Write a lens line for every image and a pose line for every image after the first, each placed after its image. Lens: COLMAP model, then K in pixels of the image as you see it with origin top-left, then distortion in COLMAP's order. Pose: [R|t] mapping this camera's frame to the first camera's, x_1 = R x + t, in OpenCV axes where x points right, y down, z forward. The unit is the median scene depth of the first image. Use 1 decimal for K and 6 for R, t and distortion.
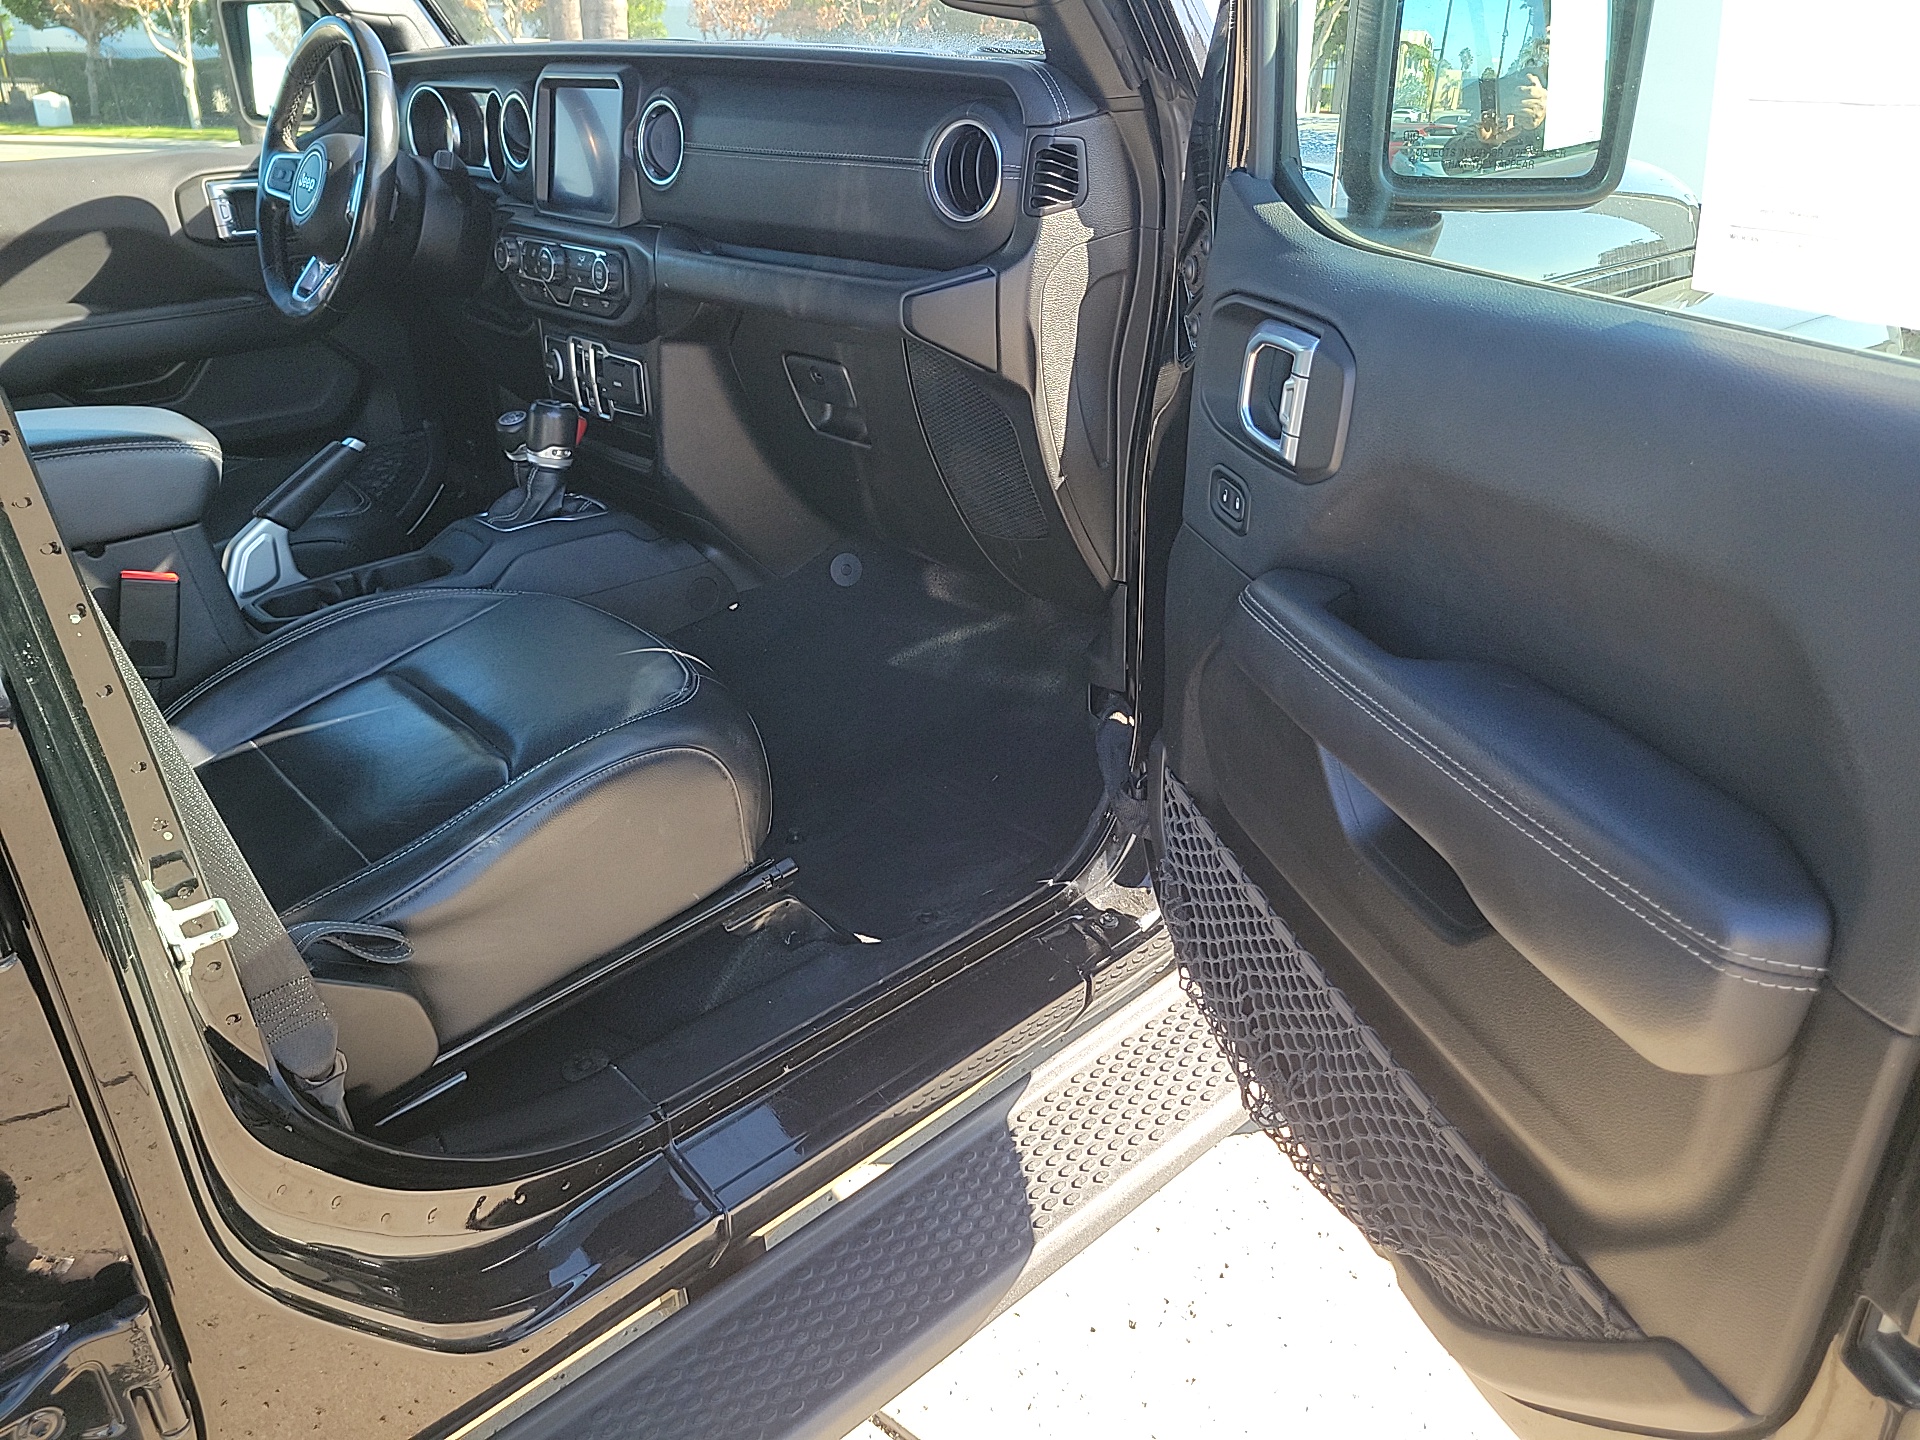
lens RADIAL K [[1466.6, 0, 956.0], [0, 1466.6, 735.6], [0, 0, 1]] dist [0.033749, -0.026048]
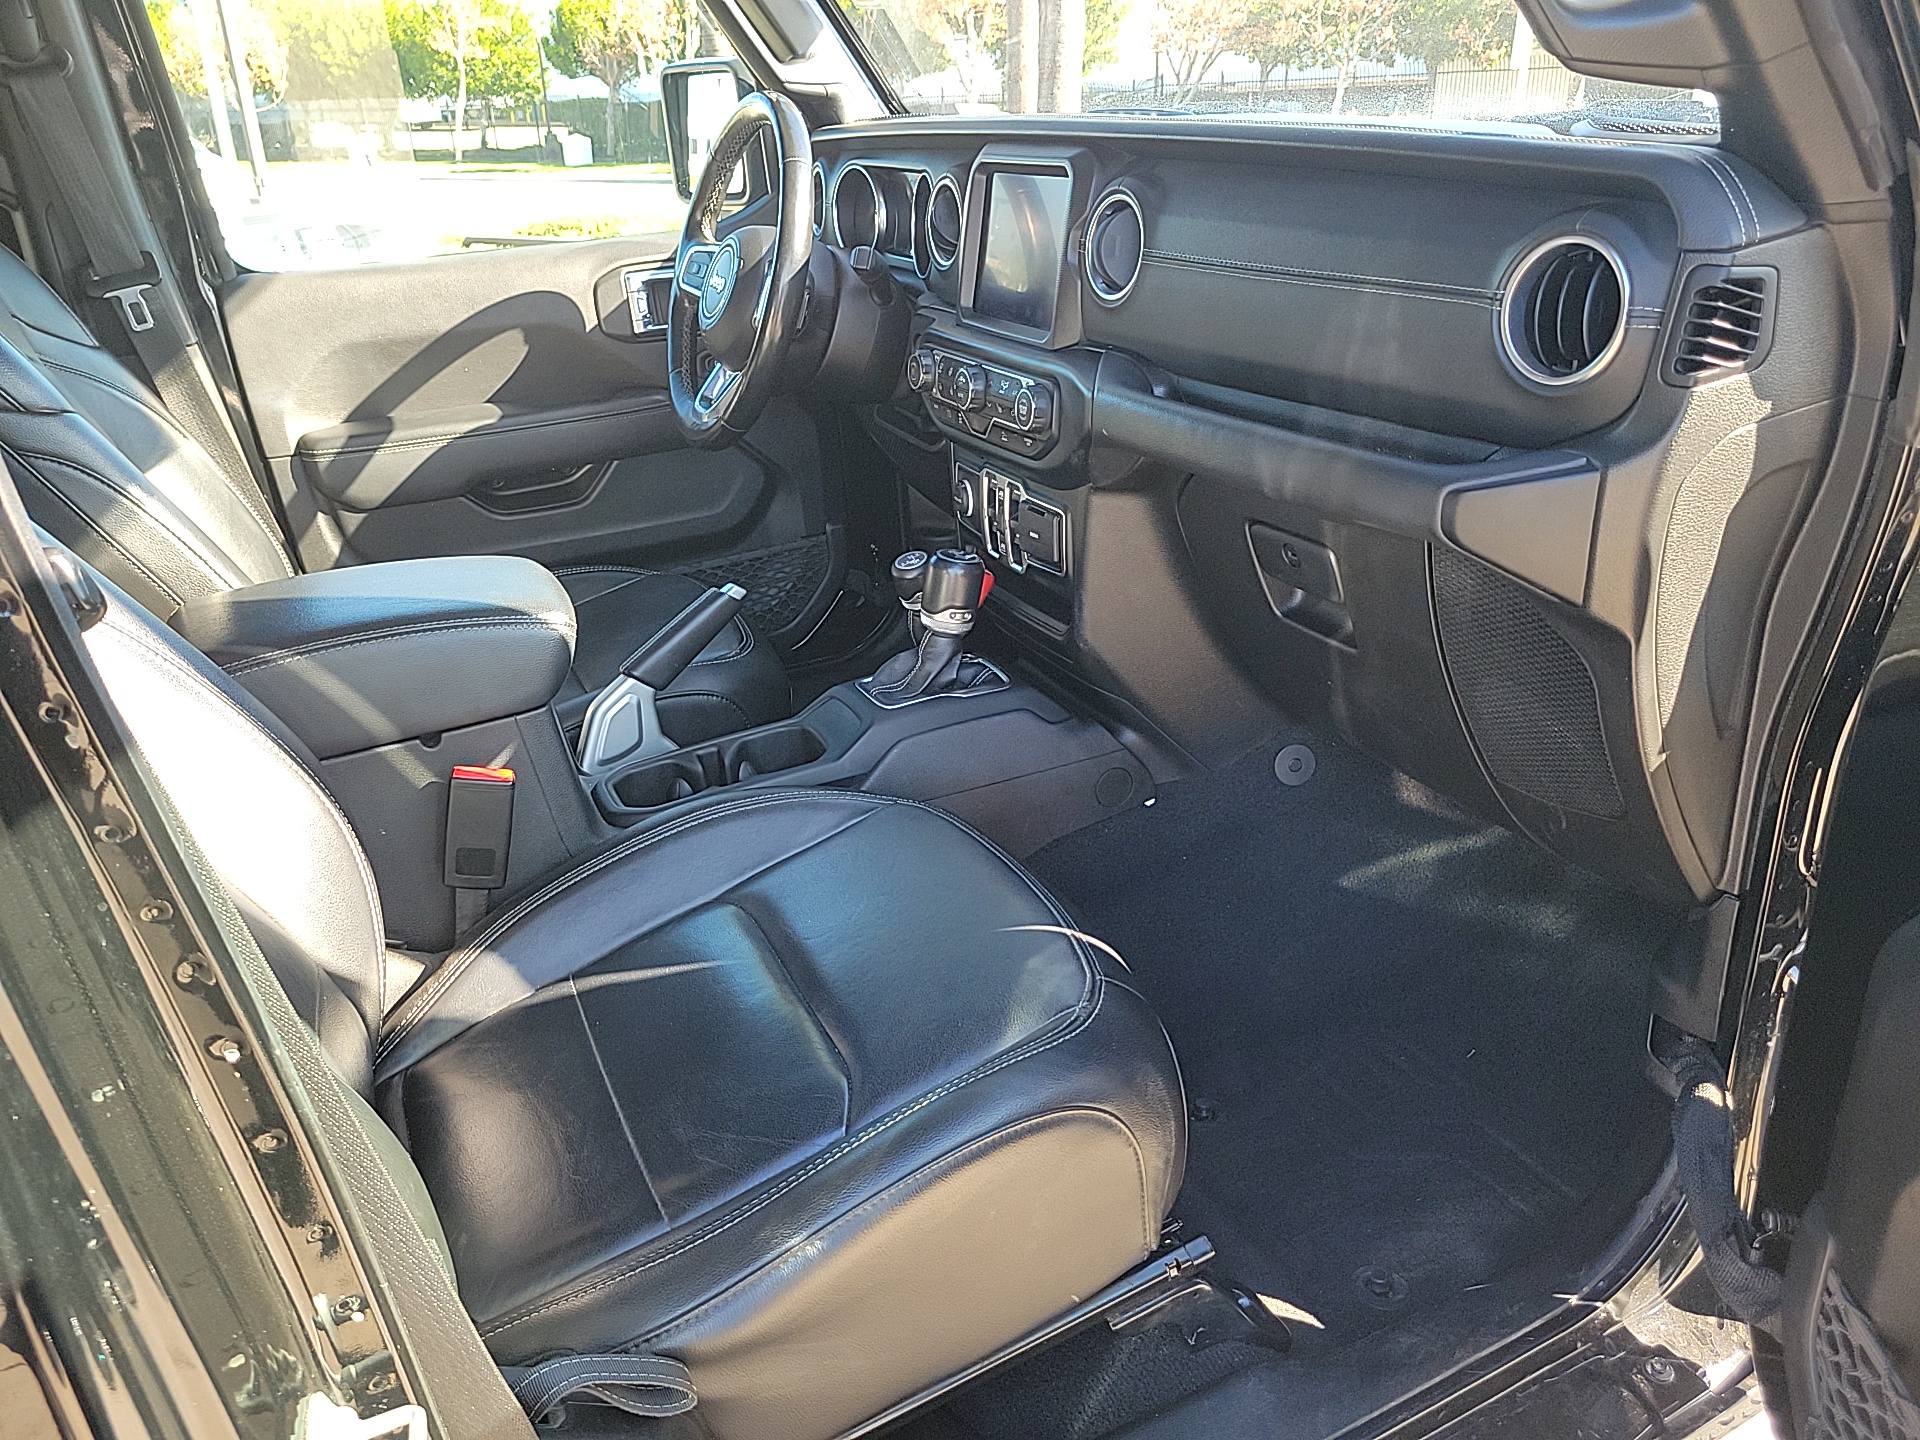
lens RADIAL K [[1381.1, 0, 948.0], [0, 1381.1, 722.7], [0, 0, 1]] dist [0.044135, -0.033657]
pose [[0.959172, 0.086303, -0.269335, -0.059496], [-0.084094, 0.996262, 0.019755, -0.145877], [0.270033, 0.003701, 0.962844, 0.245690]]
